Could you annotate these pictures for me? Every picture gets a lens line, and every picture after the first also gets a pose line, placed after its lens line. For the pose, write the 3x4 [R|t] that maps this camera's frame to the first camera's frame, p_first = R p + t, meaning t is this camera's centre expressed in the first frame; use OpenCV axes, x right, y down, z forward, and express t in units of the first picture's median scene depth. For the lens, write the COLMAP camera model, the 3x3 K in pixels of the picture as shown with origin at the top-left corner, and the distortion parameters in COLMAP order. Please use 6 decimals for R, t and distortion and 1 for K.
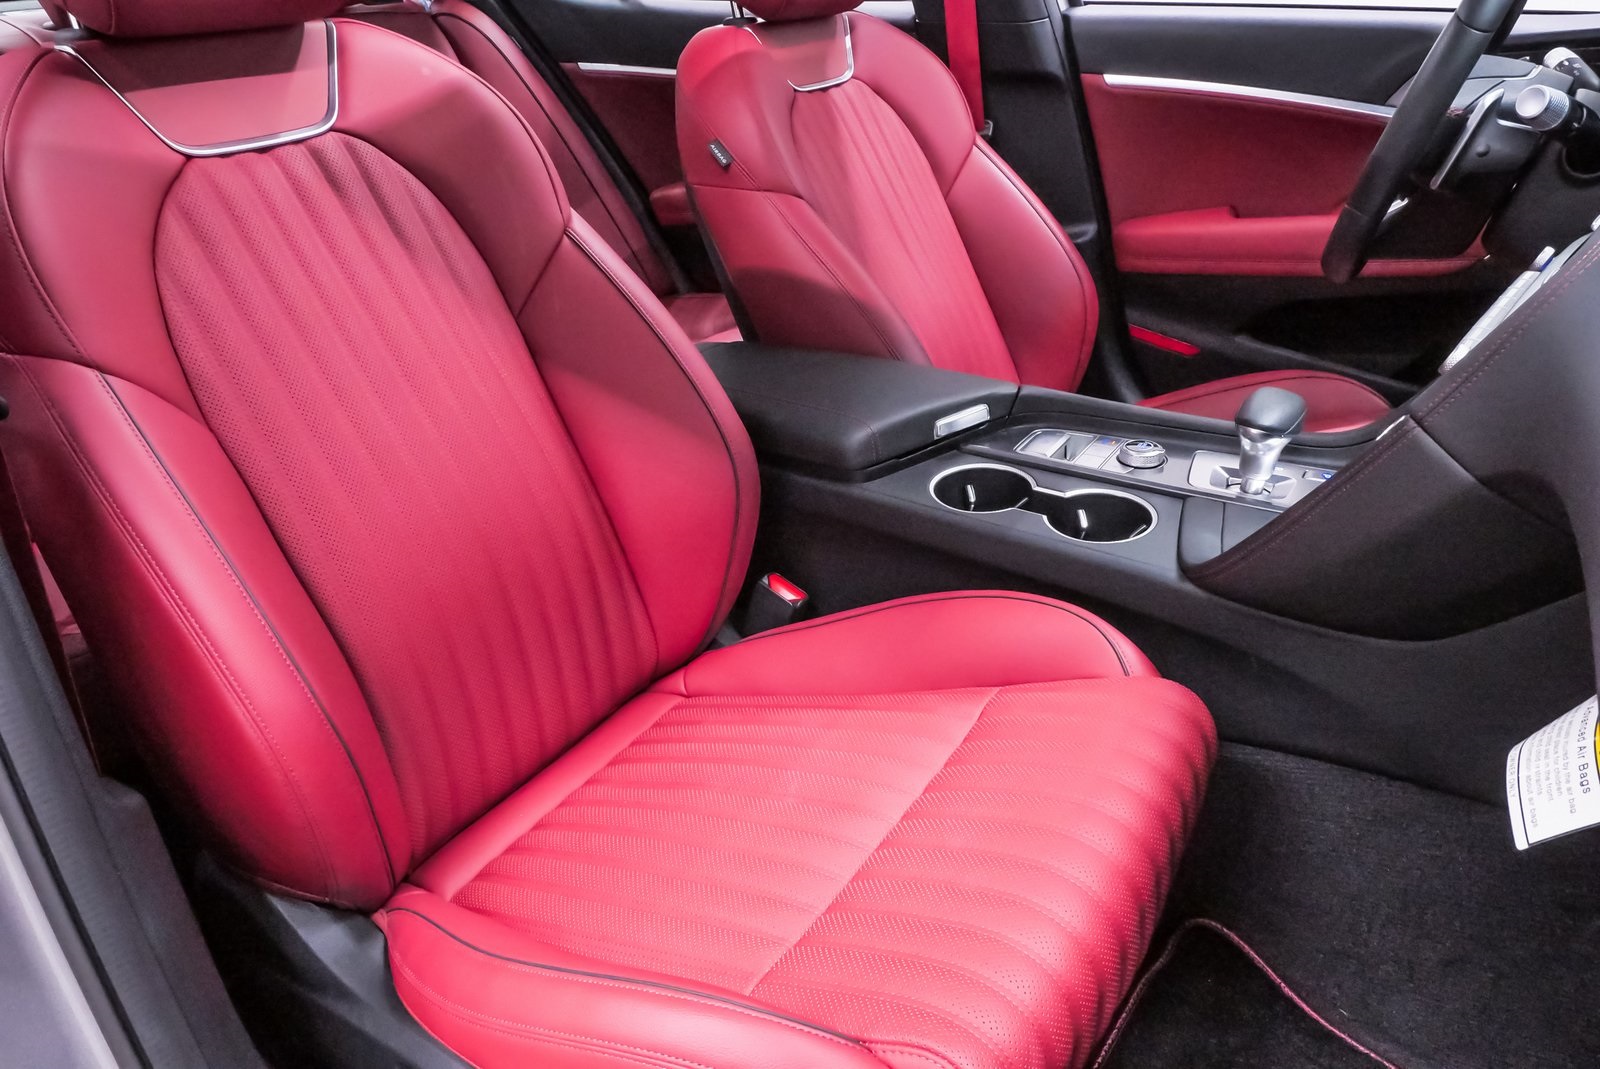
lens RADIAL K [[1205.2, 0, 782.3], [0, 1205.2, 534.0], [0, 0, 1]] dist [-0.019797, -0.003733]
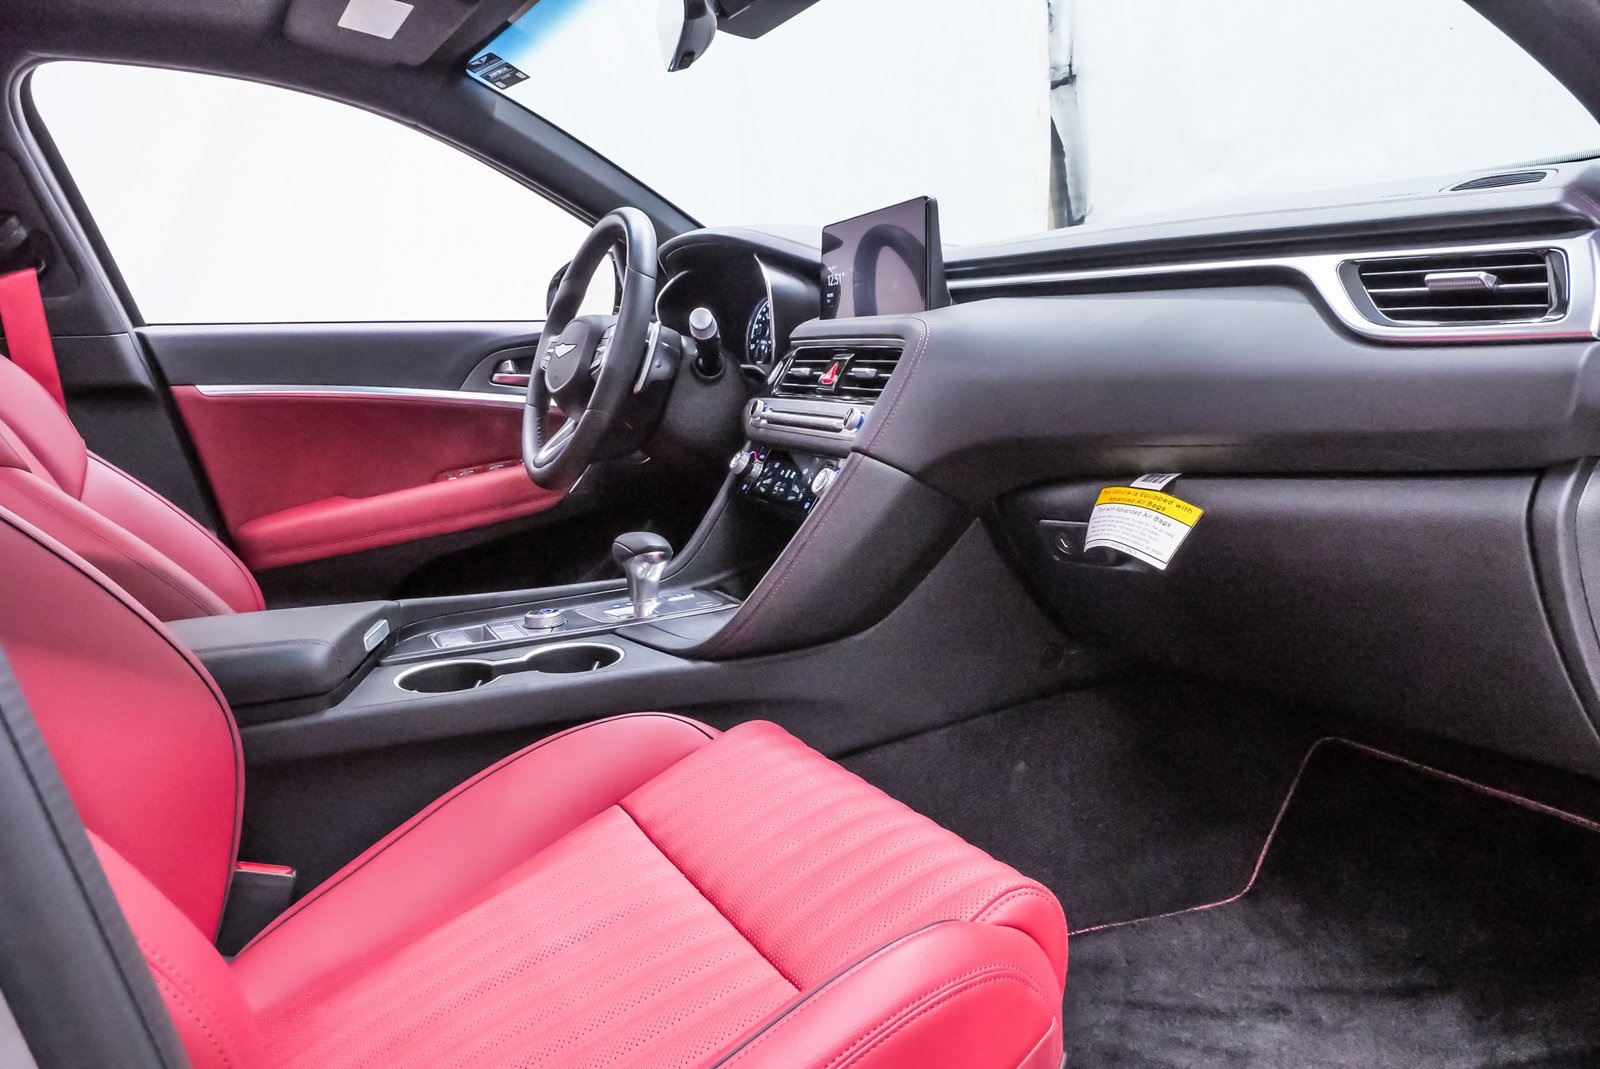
lens RADIAL K [[1213.3, 0, 800.0], [0, 1213.3, 534.5], [0, 0, 1]] dist [-0.023639, -0.000695]
pose [[0.478892, -0.099138, 0.872258, -0.528013], [0.417274, 0.899889, -0.126816, 0.098401], [-0.772363, 0.424701, 0.472318, 0.245547]]
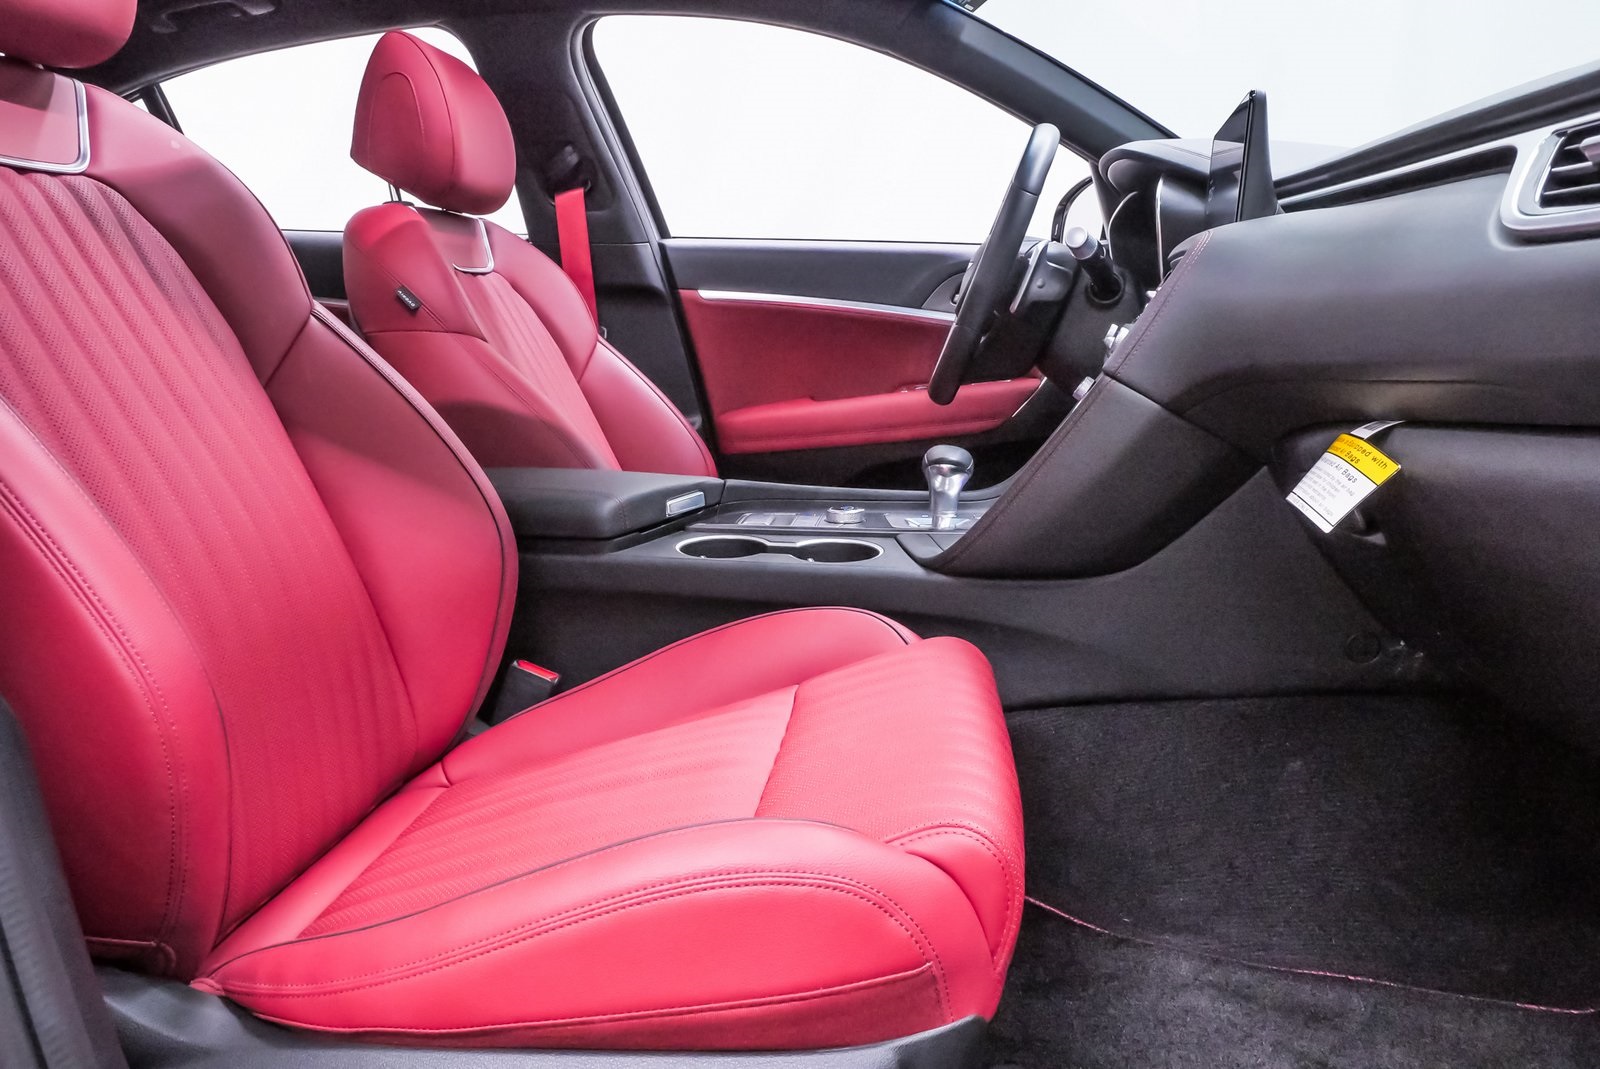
lens RADIAL K [[1213.3, 0, 800.0], [0, 1213.3, 534.5], [0, 0, 1]] dist [-0.023639, -0.000695]
pose [[0.889074, -0.022266, 0.457221, -0.266844], [0.159626, 0.951202, -0.264073, 0.243889], [-0.429030, 0.307765, 0.849243, 0.020572]]
